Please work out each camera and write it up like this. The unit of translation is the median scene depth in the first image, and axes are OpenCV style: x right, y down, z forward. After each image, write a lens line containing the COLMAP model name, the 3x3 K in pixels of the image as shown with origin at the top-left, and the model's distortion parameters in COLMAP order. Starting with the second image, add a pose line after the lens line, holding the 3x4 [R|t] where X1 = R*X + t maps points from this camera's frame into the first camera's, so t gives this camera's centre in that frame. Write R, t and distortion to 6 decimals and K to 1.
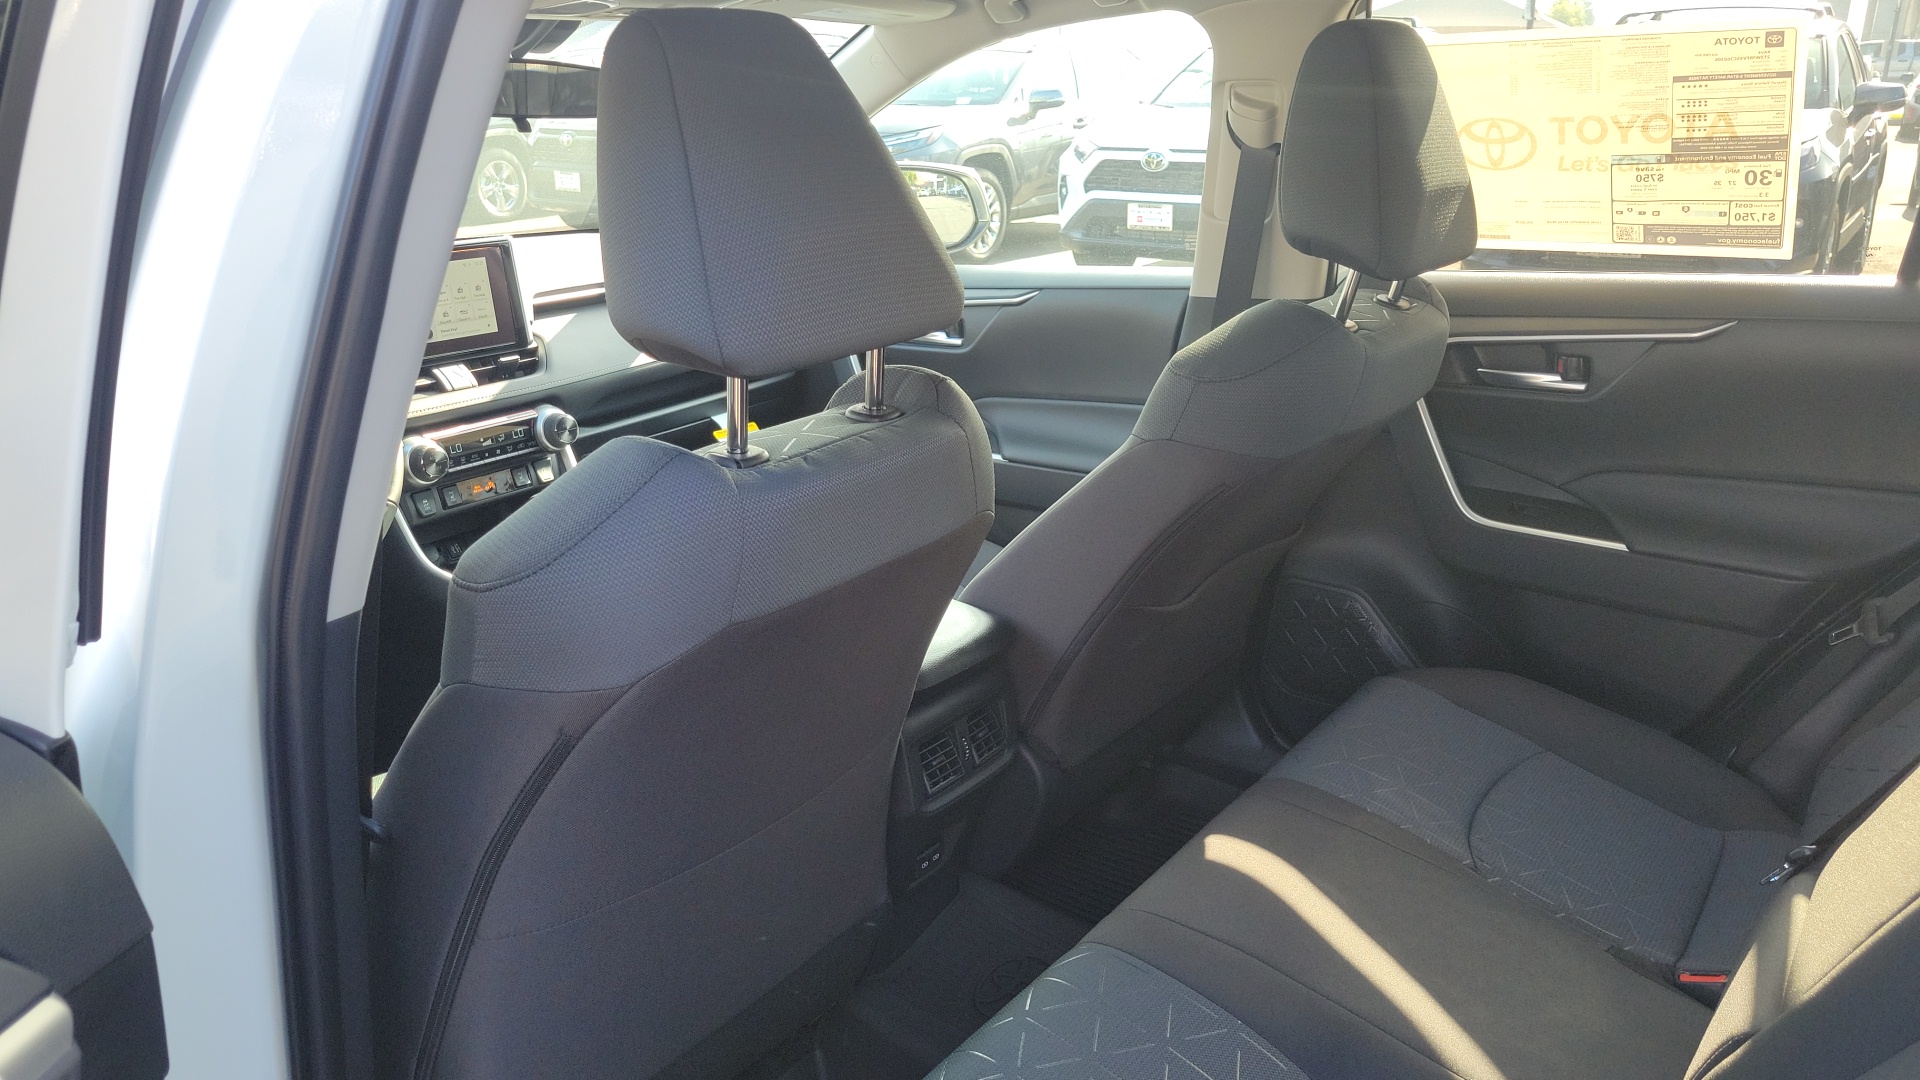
lens RADIAL K [[1426.2, 0, 960.0], [0, 1426.2, 540.0], [0, 0, 1]] dist [0.005809, -0.000527]
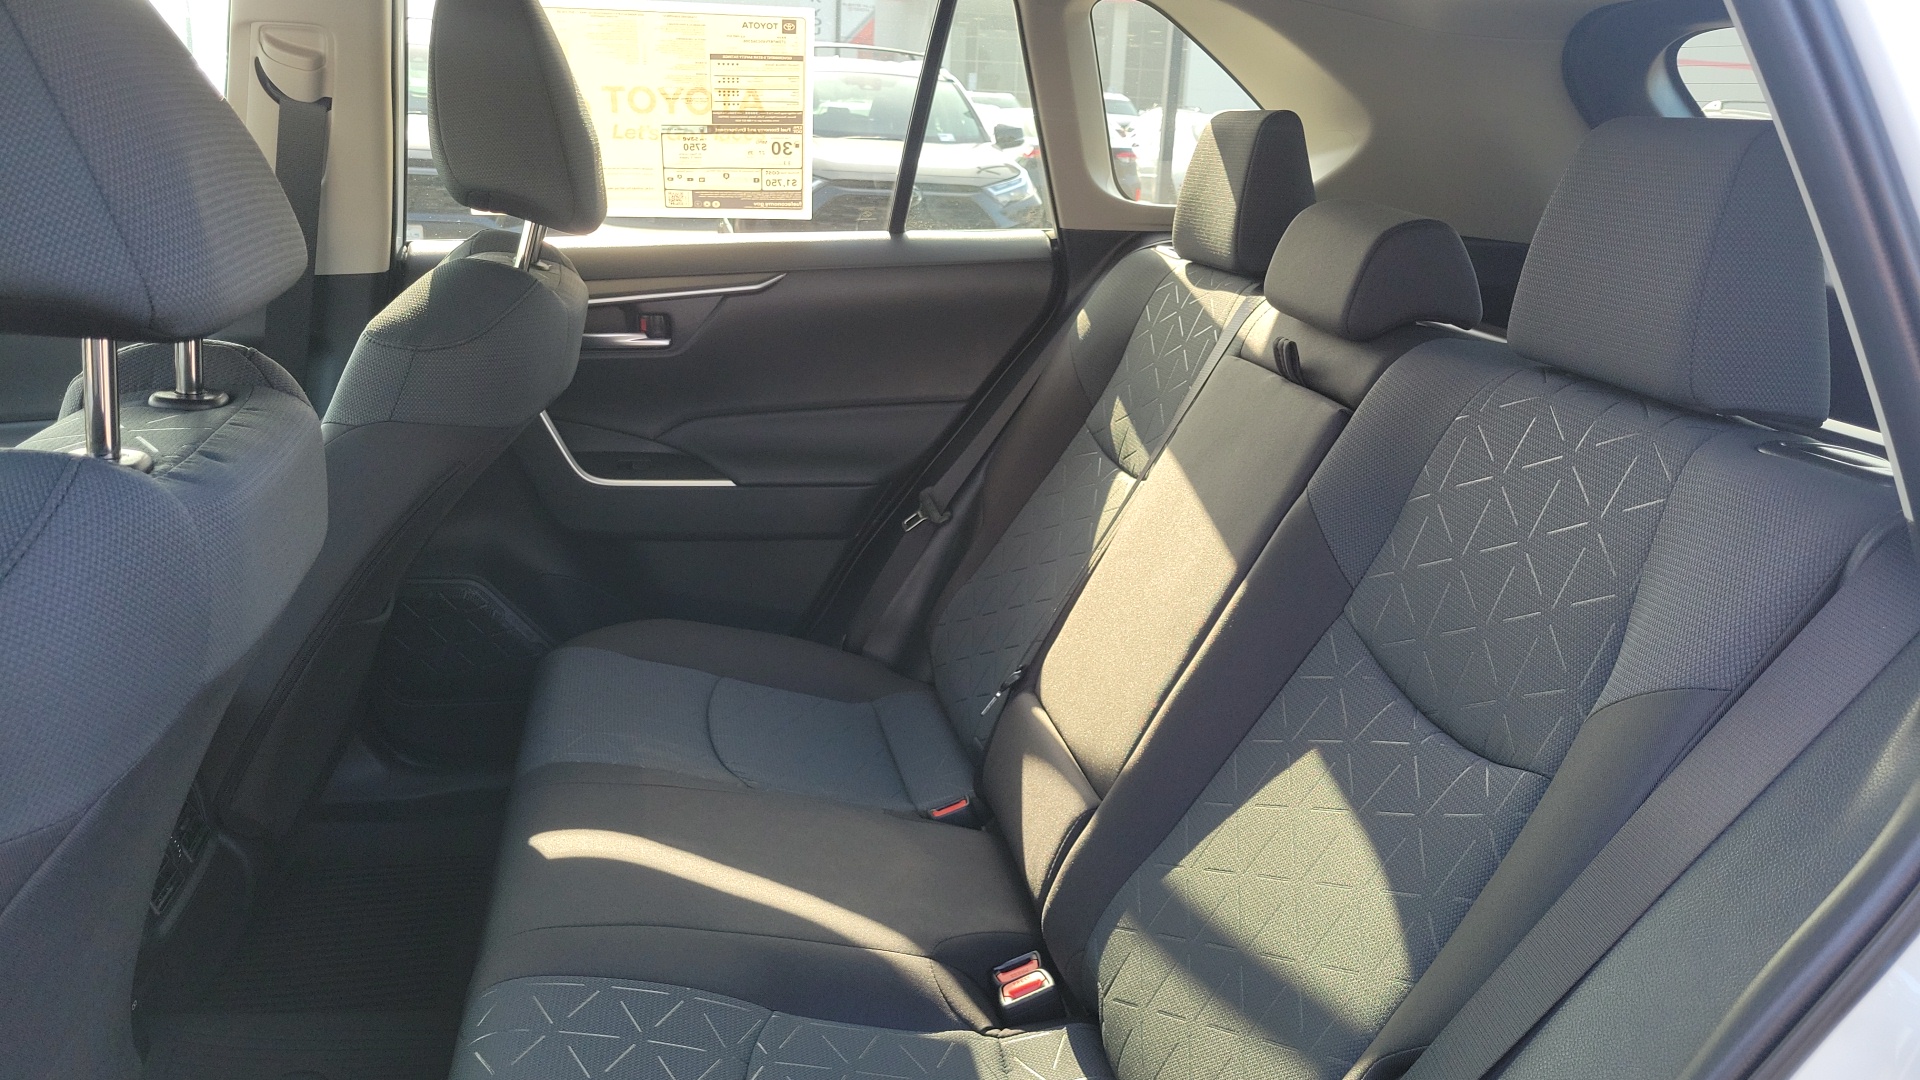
lens RADIAL K [[1434.8, 0, 960.0], [0, 1434.8, 540.0], [0, 0, 1]] dist [0.040476, -0.005519]
pose [[0.657892, -0.173854, 0.732771, -0.252811], [0.180503, 0.981030, 0.070697, 0.001843], [-0.731162, 0.085756, 0.676793, 0.128414]]
